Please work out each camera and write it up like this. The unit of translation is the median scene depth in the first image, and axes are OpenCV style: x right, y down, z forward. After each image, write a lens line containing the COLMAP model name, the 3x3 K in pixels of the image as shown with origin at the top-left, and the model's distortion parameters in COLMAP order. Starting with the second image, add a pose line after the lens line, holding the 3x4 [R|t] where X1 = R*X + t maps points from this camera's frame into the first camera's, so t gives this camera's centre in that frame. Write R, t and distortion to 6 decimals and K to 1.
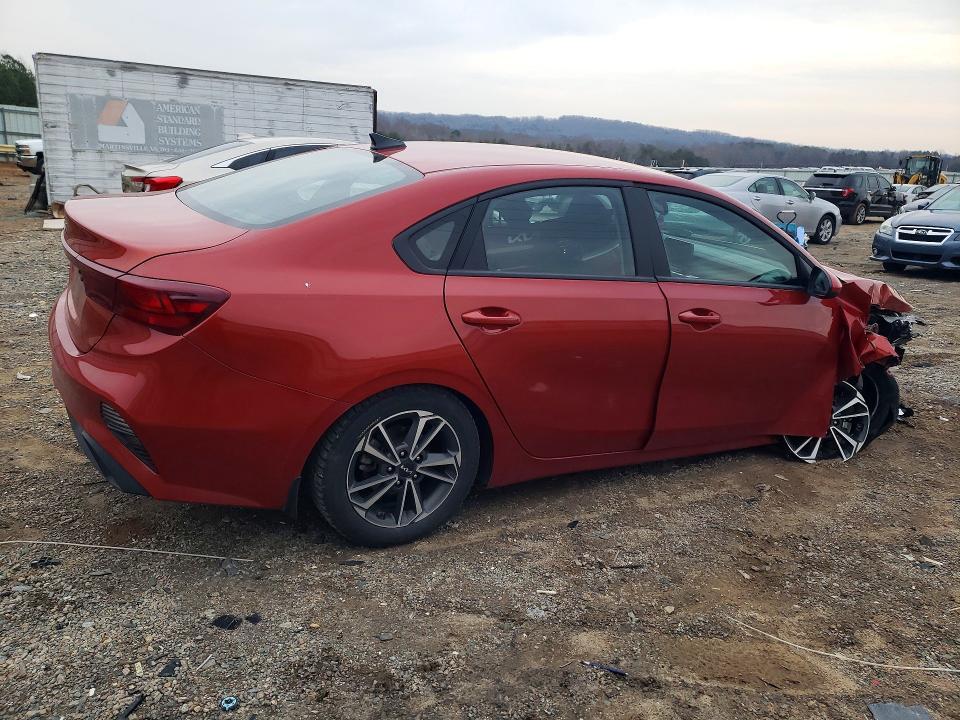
lens RADIAL K [[746.7, 0, 462.7], [0, 746.7, 356.1], [0, 0, 1]] dist [0.087936, -0.092852]
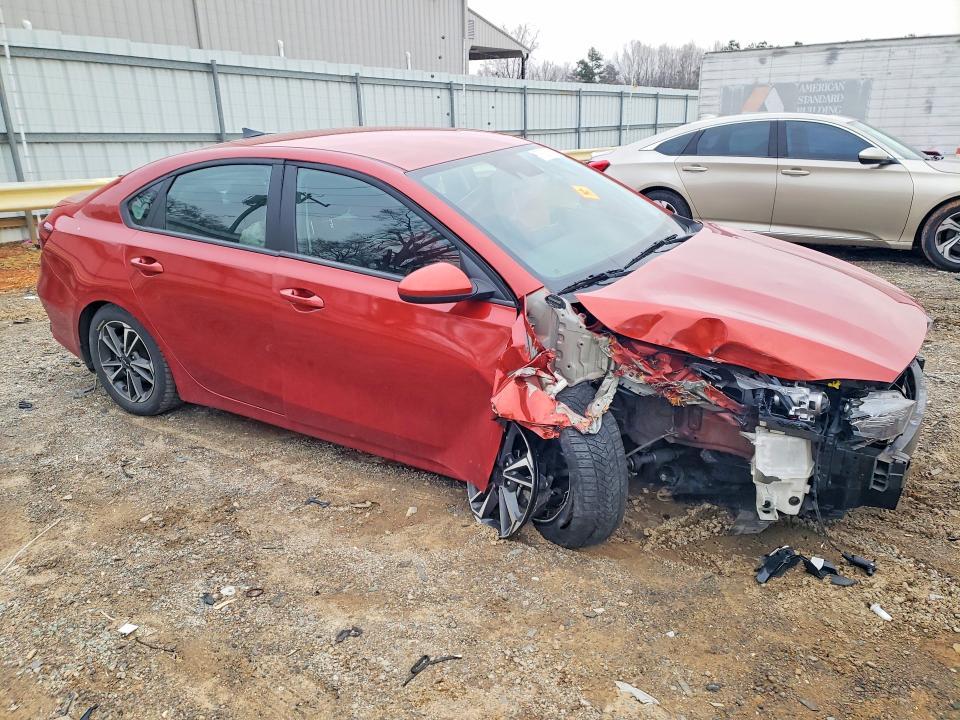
lens RADIAL K [[746.7, 0, 462.7], [0, 746.7, 356.1], [0, 0, 1]] dist [0.087936, -0.092852]
pose [[0.477462, 0.195771, -0.856565, 0.300856], [-0.180189, 0.975959, 0.122619, -0.032034], [0.859978, 0.095797, 0.501259, 0.165377]]
